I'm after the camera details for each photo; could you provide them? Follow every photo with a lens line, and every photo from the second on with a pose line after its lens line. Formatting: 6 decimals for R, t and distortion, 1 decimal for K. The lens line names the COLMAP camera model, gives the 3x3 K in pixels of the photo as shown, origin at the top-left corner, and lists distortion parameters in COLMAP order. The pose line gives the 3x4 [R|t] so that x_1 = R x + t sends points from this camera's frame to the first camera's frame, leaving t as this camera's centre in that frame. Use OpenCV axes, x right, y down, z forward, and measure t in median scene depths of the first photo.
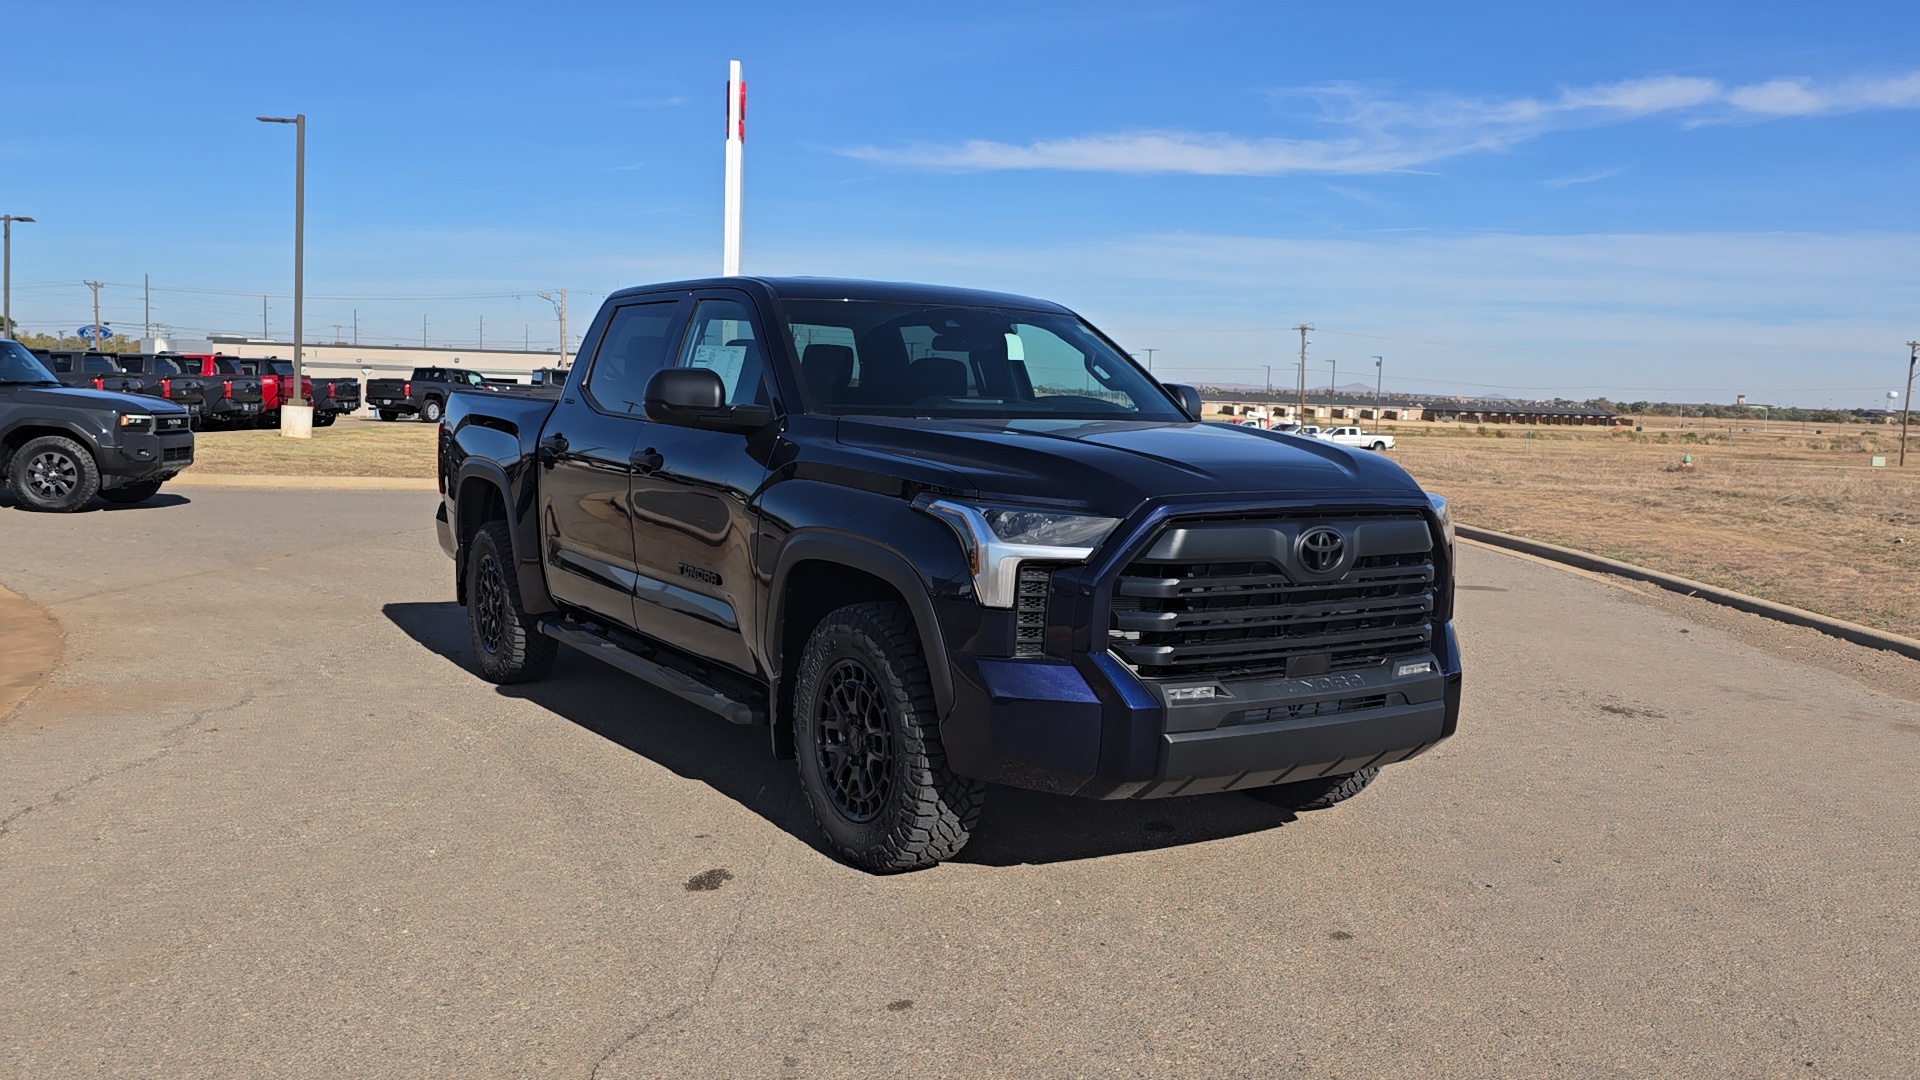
lens RADIAL K [[1638.8, 0, 932.9], [0, 1638.8, 441.2], [0, 0, 1]] dist [0.003324, 0.010092]
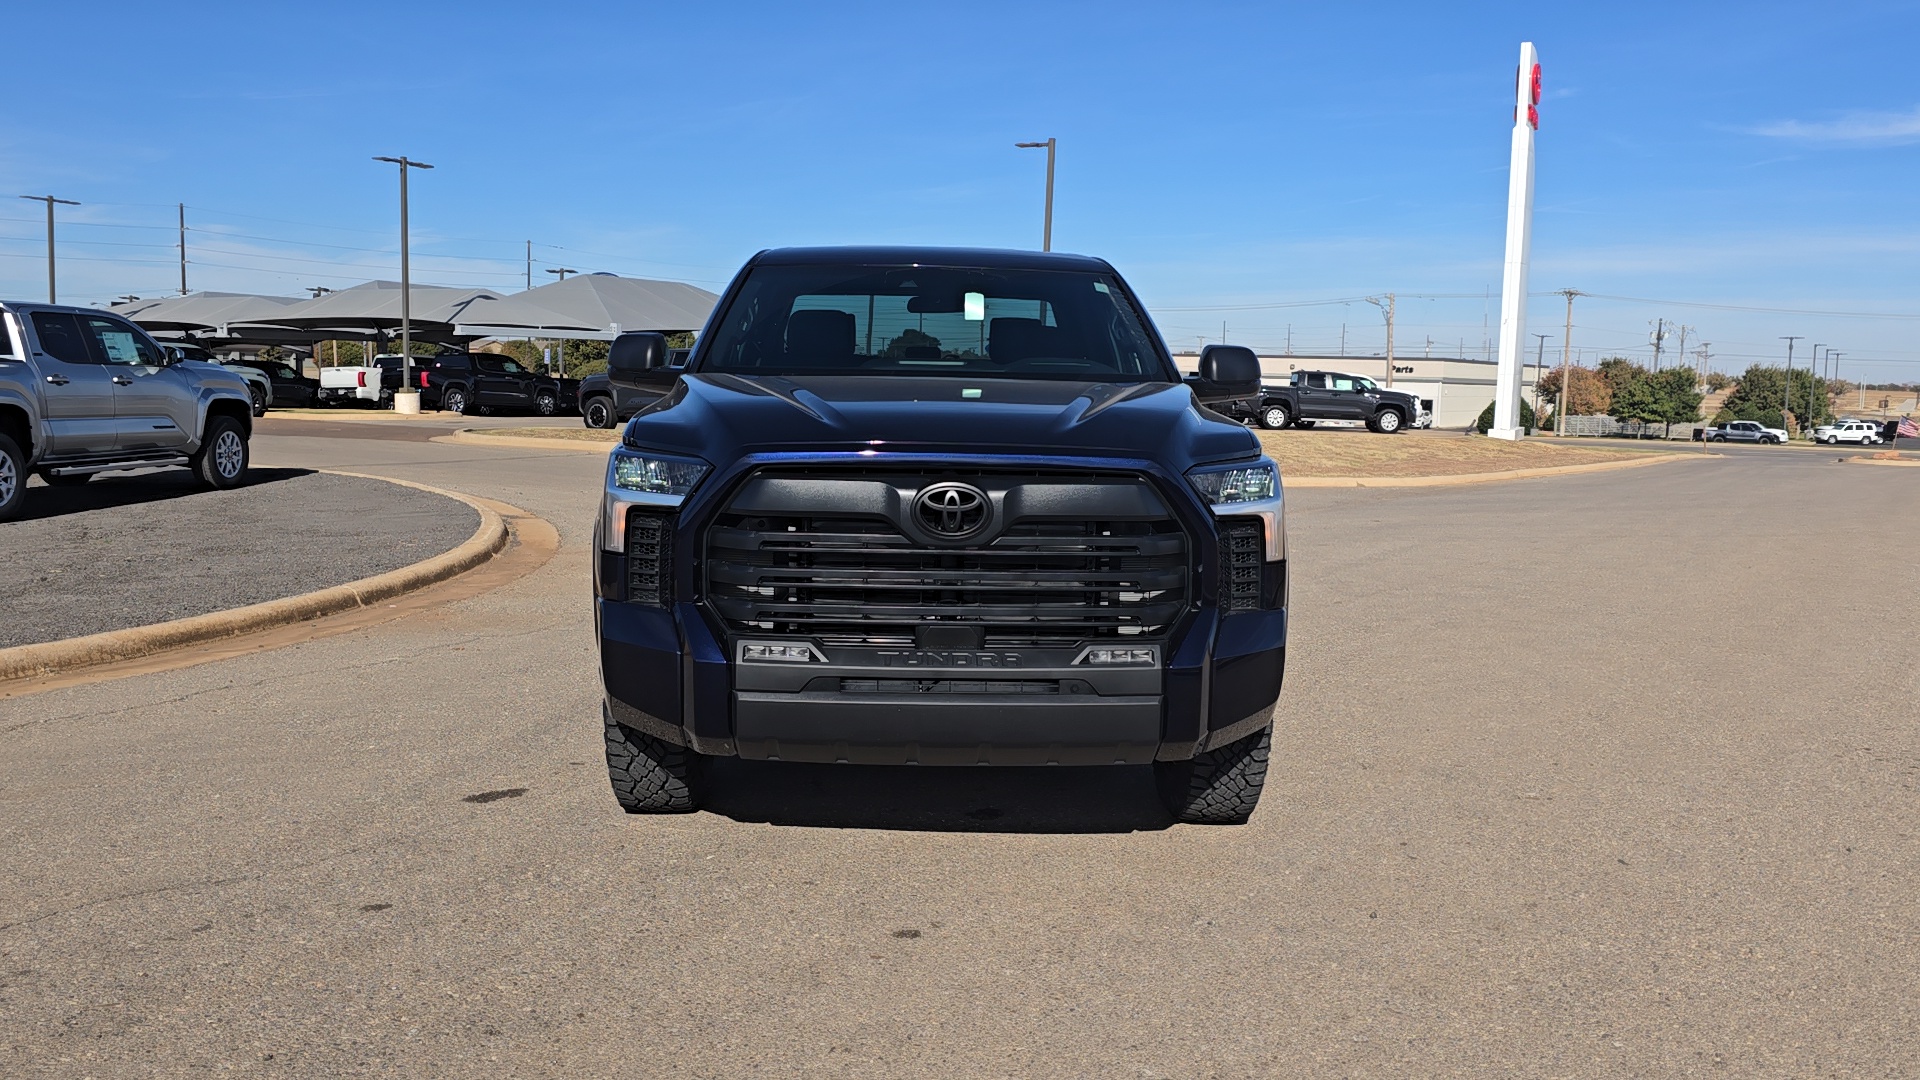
lens RADIAL K [[1605.7, 0, 899.7], [0, 1605.7, 486.4], [0, 0, 1]] dist [0.004725, 0.002097]
pose [[0.858148, 0.027110, -0.512686, 0.419159], [-0.014629, 0.999491, 0.028366, 0.018366], [0.513193, -0.016842, 0.858108, 0.146071]]
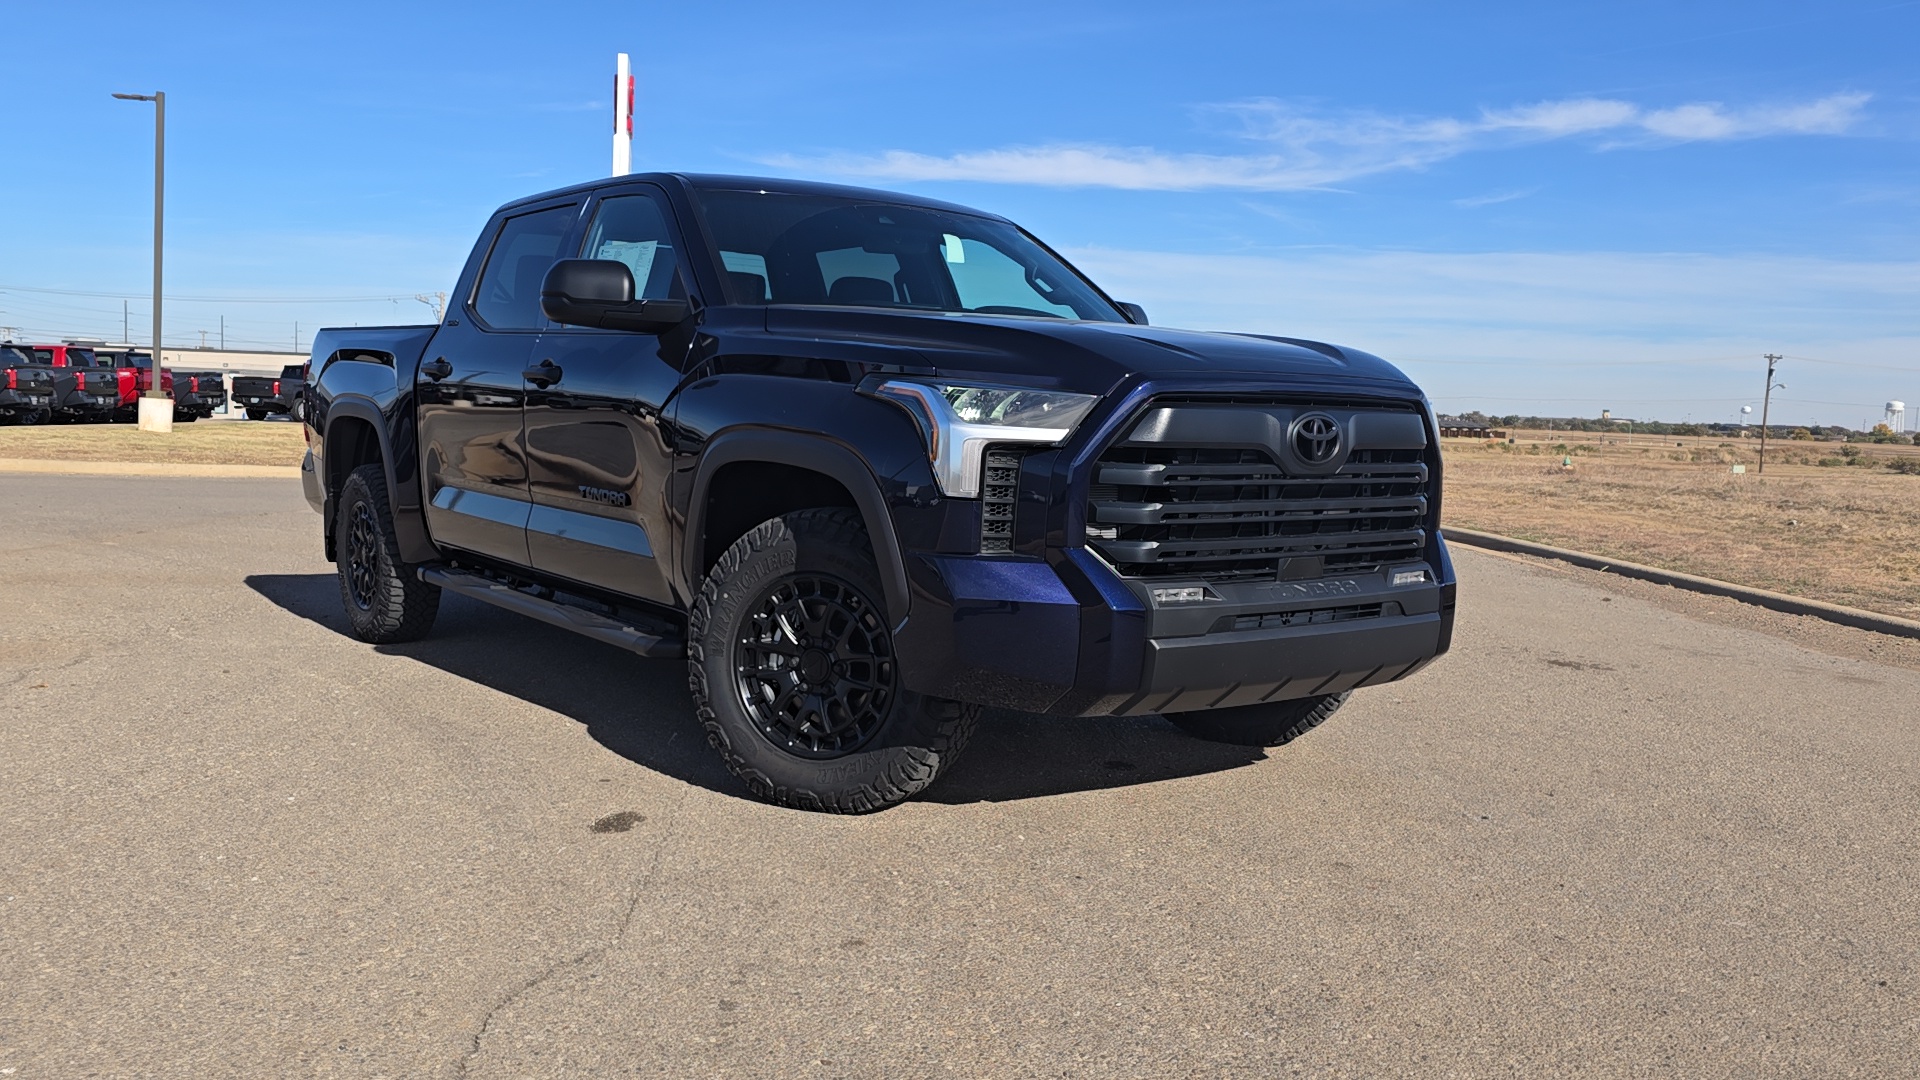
lens RADIAL K [[1634.6, 0, 954.6], [0, 1634.6, 478.6], [0, 0, 1]] dist [0.008963, -0.000880]
pose [[0.996718, 0.002469, 0.080916, -0.019408], [-0.003633, 0.999892, 0.014241, 0.048042], [-0.080872, -0.014488, 0.996619, 0.081605]]
